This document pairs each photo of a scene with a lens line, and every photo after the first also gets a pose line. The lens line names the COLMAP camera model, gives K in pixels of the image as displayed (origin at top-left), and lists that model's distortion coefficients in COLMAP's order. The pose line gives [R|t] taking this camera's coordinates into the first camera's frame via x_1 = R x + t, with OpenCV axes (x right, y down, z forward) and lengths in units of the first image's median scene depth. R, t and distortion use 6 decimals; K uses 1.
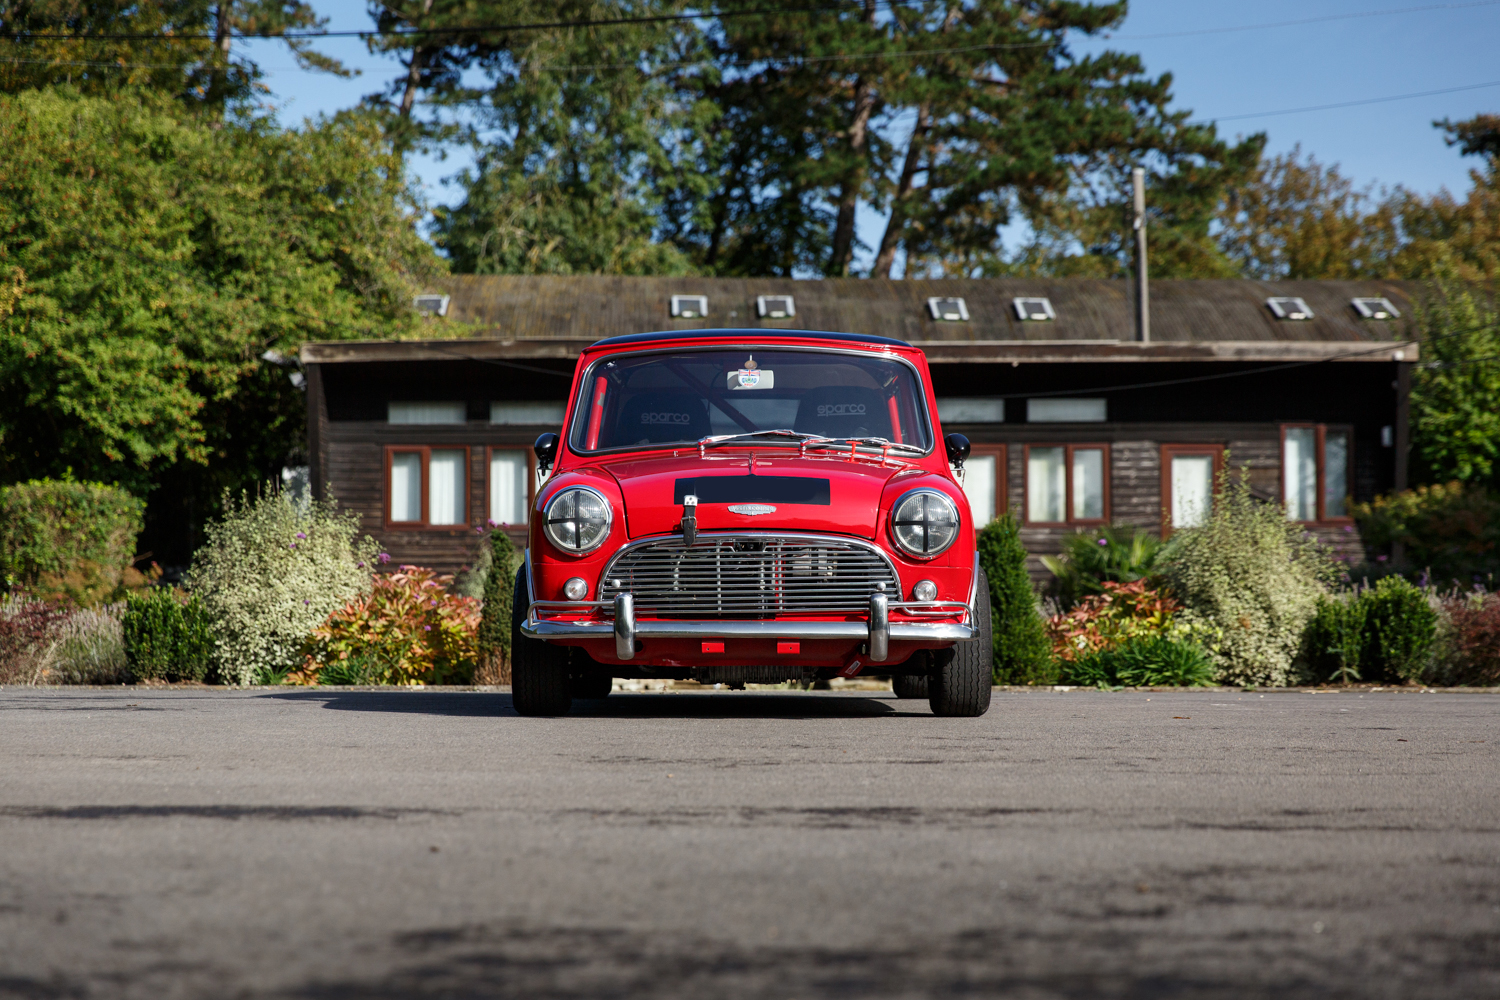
lens RADIAL K [[2901.1, 0, 774.7], [0, 2901.1, 494.9], [0, 0, 1]] dist [-0.012768, 0.110646]
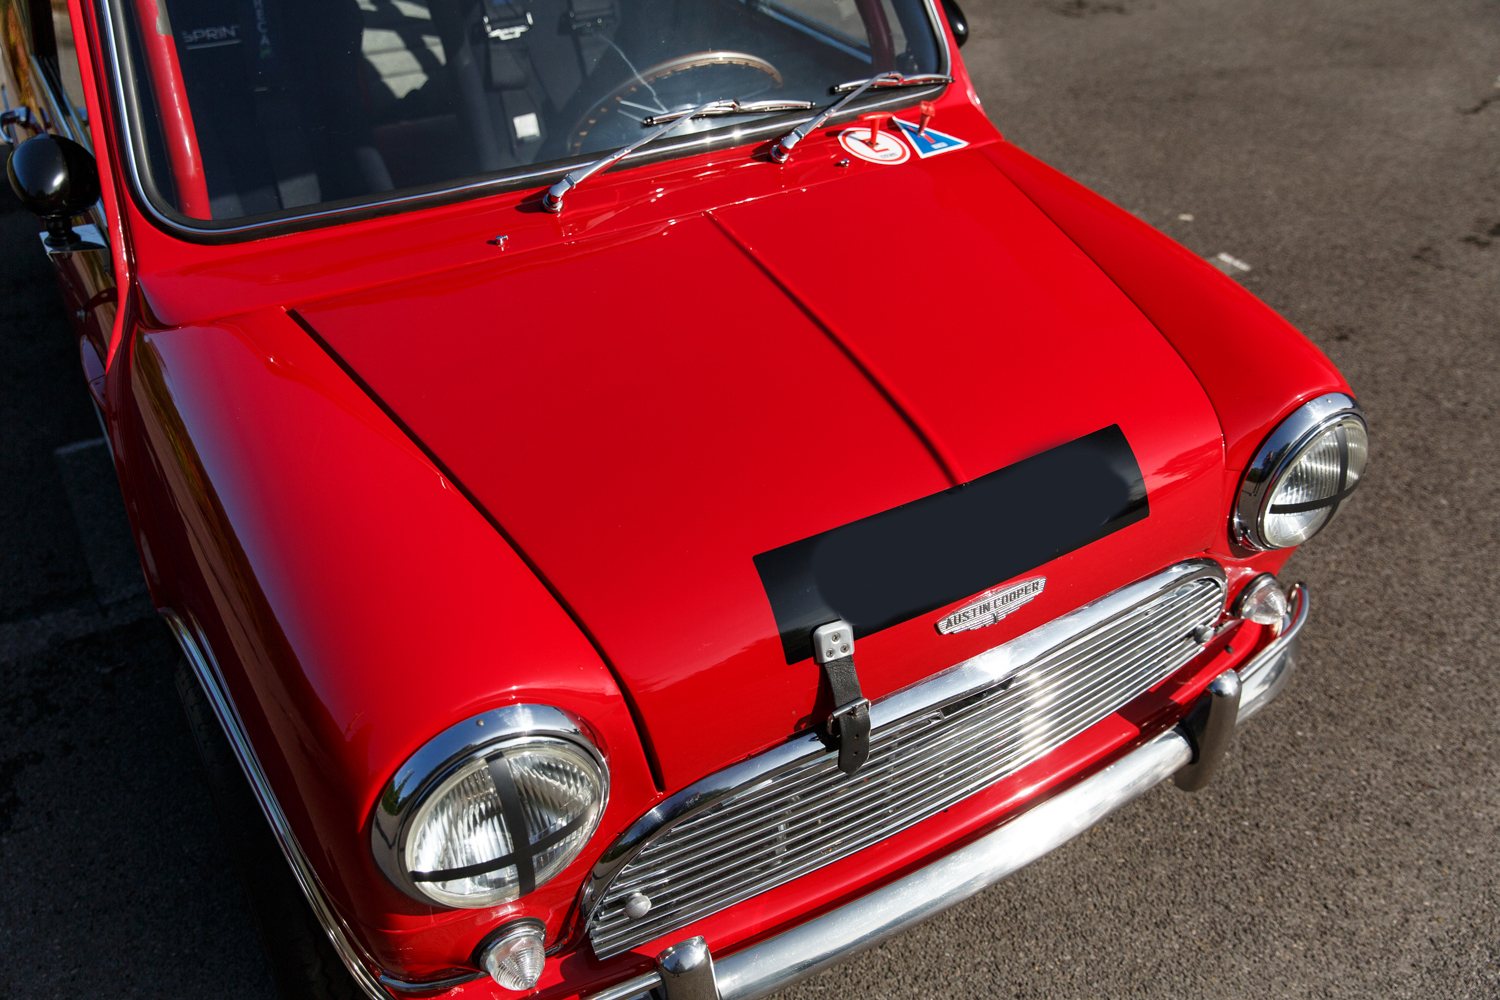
lens RADIAL K [[1258.6, 0, 755.1], [0, 1258.6, 474.3], [0, 0, 1]] dist [-0.000327, -0.003095]
pose [[0.858696, -0.288588, 0.423506, -0.049607], [-0.028613, 0.798092, 0.601856, -0.052675], [-0.511685, -0.528929, 0.677061, 0.514076]]
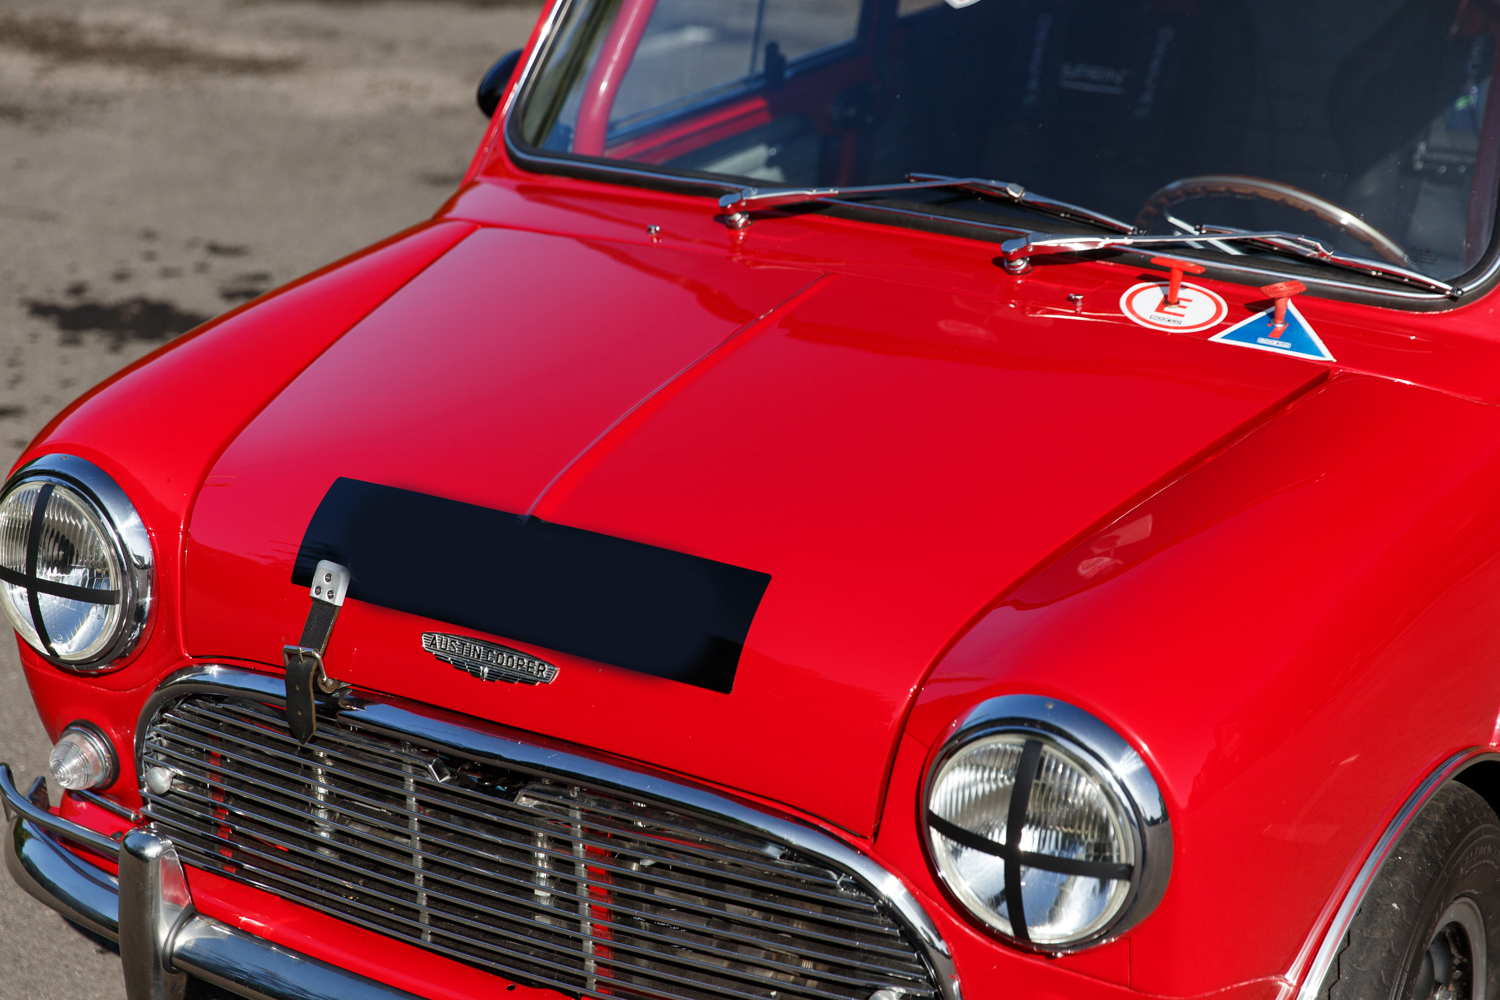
lens RADIAL K [[2901.1, 0, 774.7], [0, 2901.1, 494.9], [0, 0, 1]] dist [-0.012768, 0.110646]
pose [[0.852081, 0.181926, -0.490775, 0.086163], [0.015282, 0.928604, 0.370757, -0.064819], [0.523187, -0.323415, 0.788466, 0.441727]]
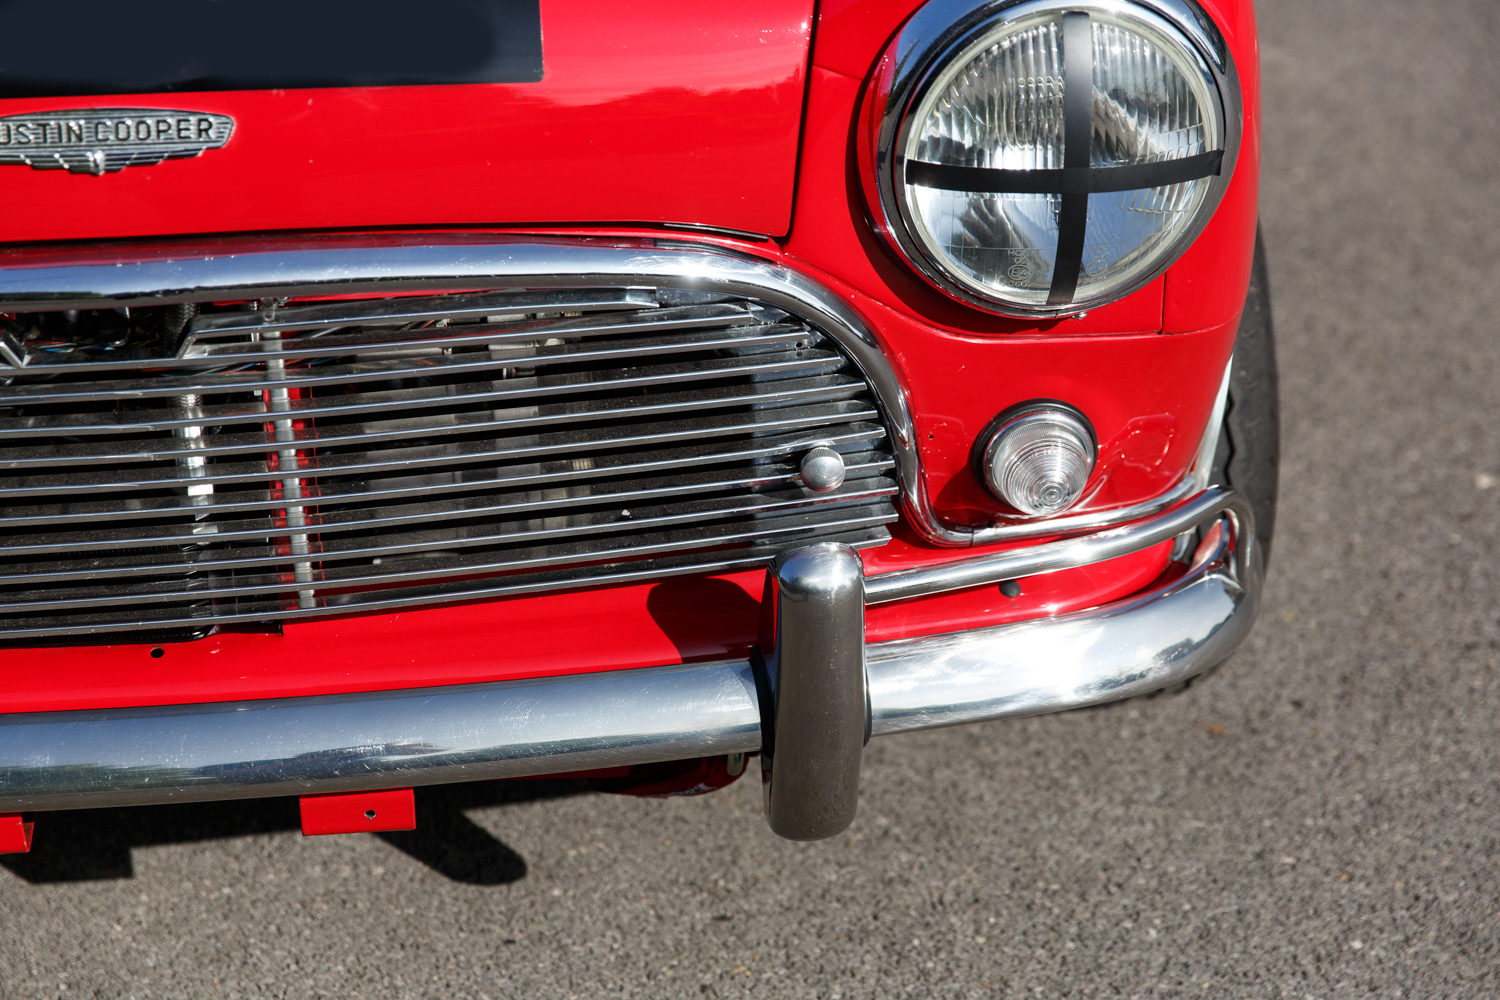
lens RADIAL K [[2869.1, 0, 750.0], [0, 2869.1, 500.0], [0, 0, 1]] dist [-0.001973, -0.019231]
pose [[0.993754, -0.053683, 0.097836, 0.007324], [-0.005890, 0.850243, 0.526358, -0.037520], [-0.111441, -0.523646, 0.844616, 0.467067]]
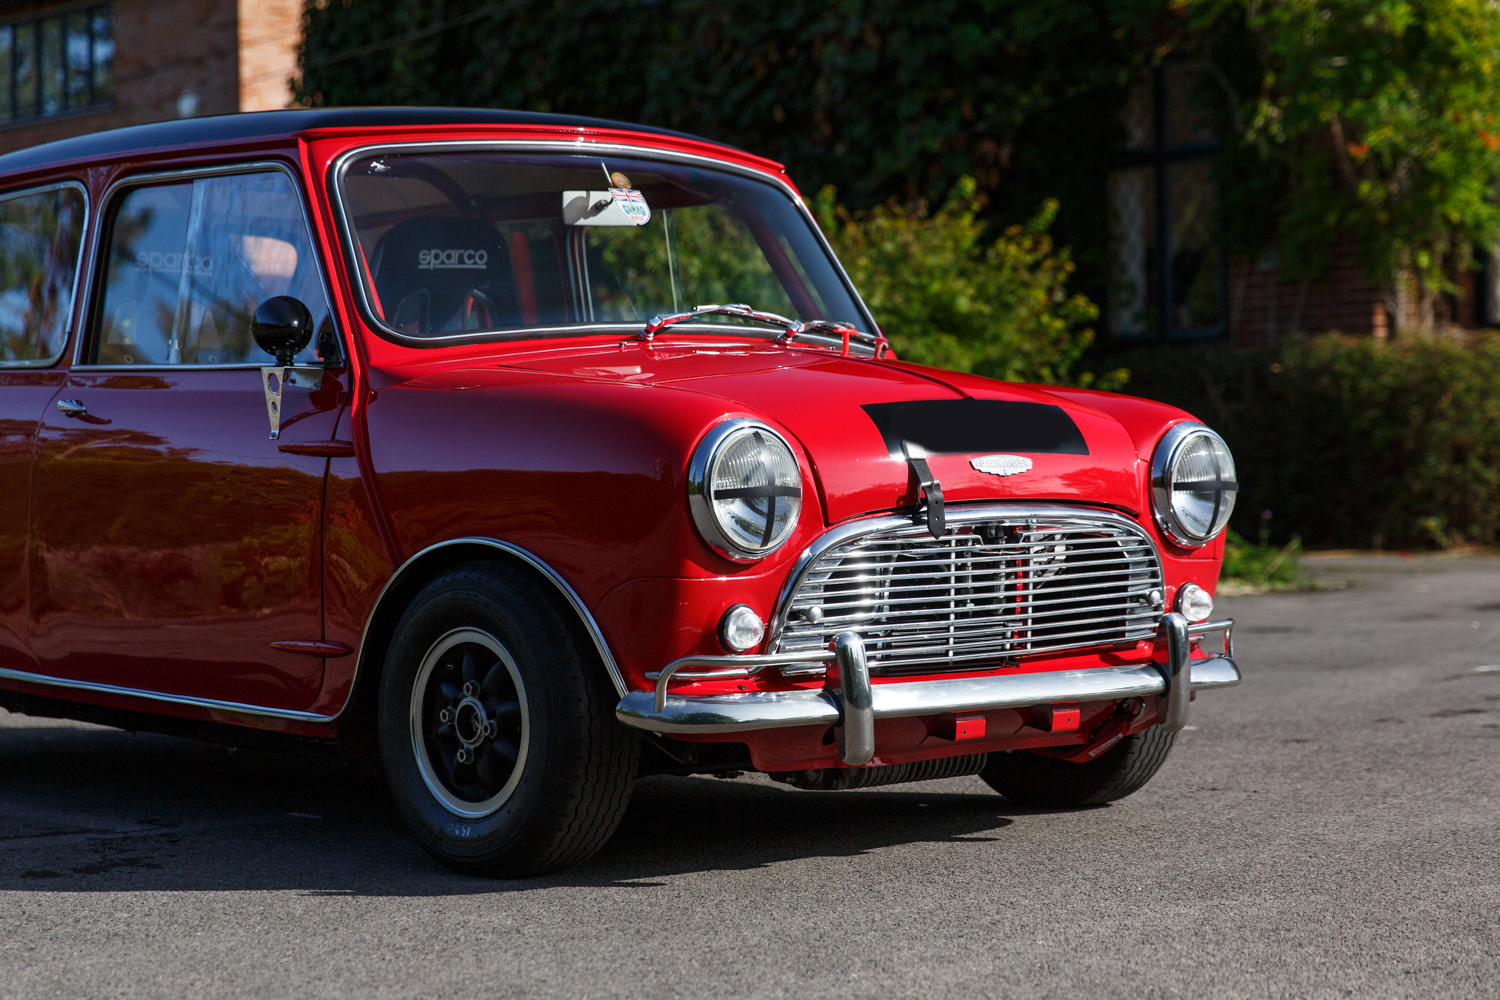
lens RADIAL K [[3006.4, 0, 750.0], [0, 3006.4, 500.0], [0, 0, 1]] dist [-0.009066, -0.010481]
pose [[0.737806, -0.019869, 0.674720, -0.230981], [-0.020016, 0.998483, 0.051291, -0.008881], [-0.674716, -0.051348, 0.736289, 0.347536]]
